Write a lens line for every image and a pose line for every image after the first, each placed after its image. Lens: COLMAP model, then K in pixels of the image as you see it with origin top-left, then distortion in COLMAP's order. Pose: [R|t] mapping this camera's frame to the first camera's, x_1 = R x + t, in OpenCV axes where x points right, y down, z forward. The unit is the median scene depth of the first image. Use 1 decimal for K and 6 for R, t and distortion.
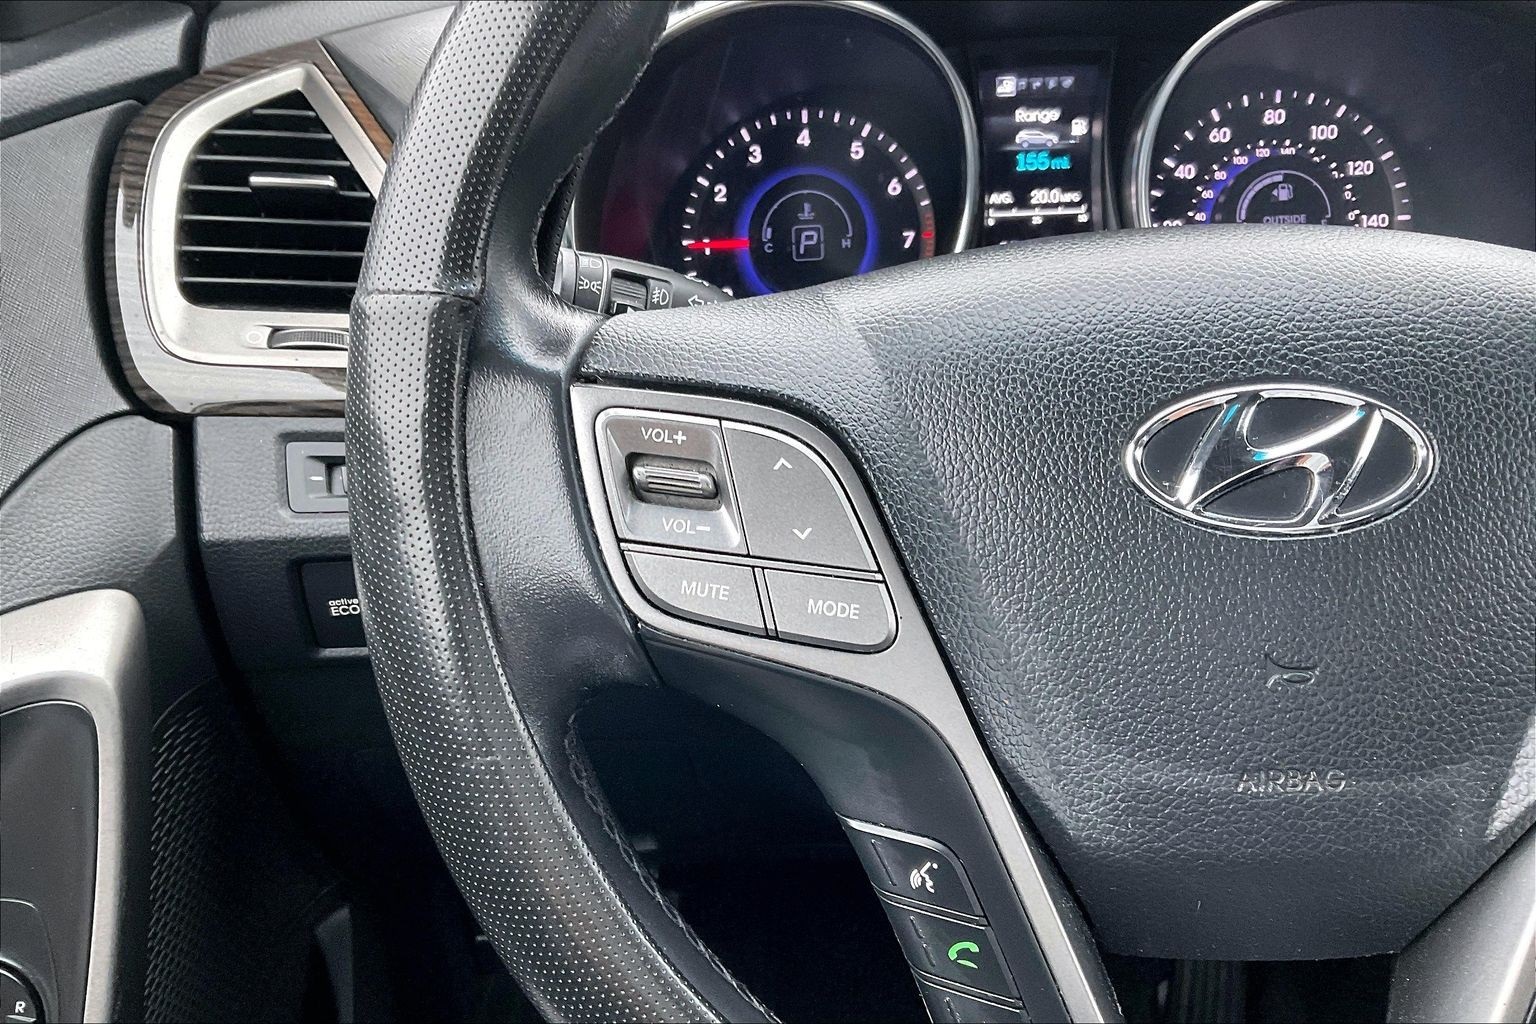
lens RADIAL K [[1273.2, 0, 766.1], [0, 1273.2, 501.1], [0, 0, 1]] dist [0.097998, -0.191985]
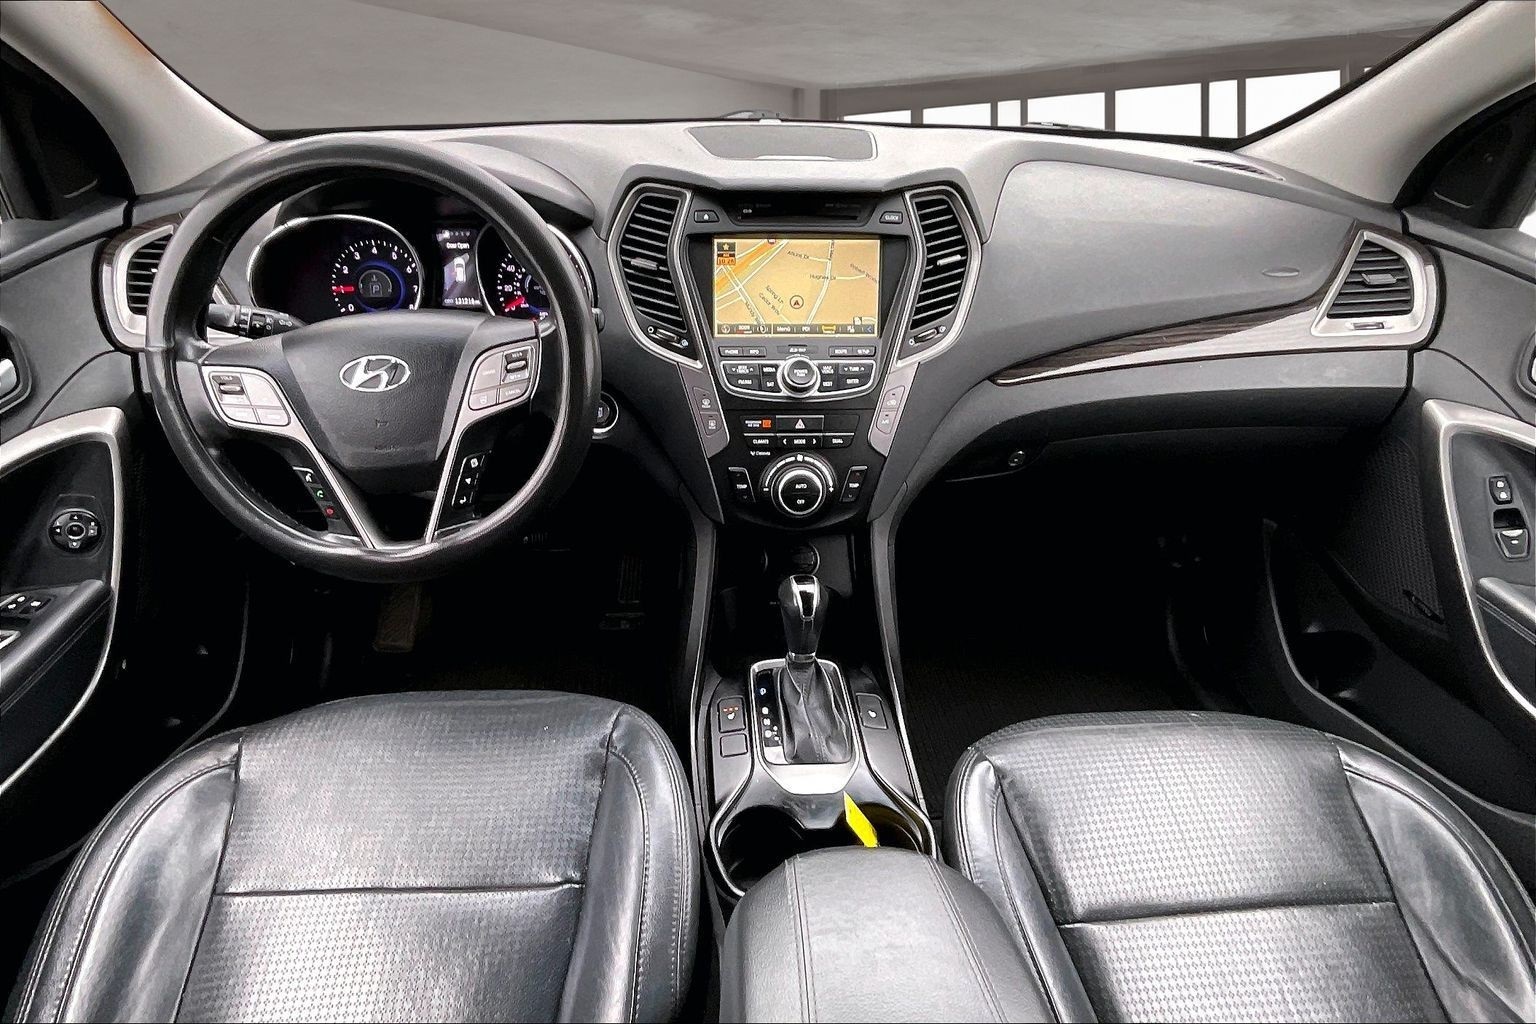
lens RADIAL K [[774.4, 0, 749.4], [0, 774.4, 536.2], [0, 0, 1]] dist [-0.009888, 0.003207]
pose [[0.994644, -0.002130, 0.103342, 0.675424], [-0.018326, 0.980315, 0.196588, -0.018590], [-0.101726, -0.197428, 0.975025, -0.851333]]
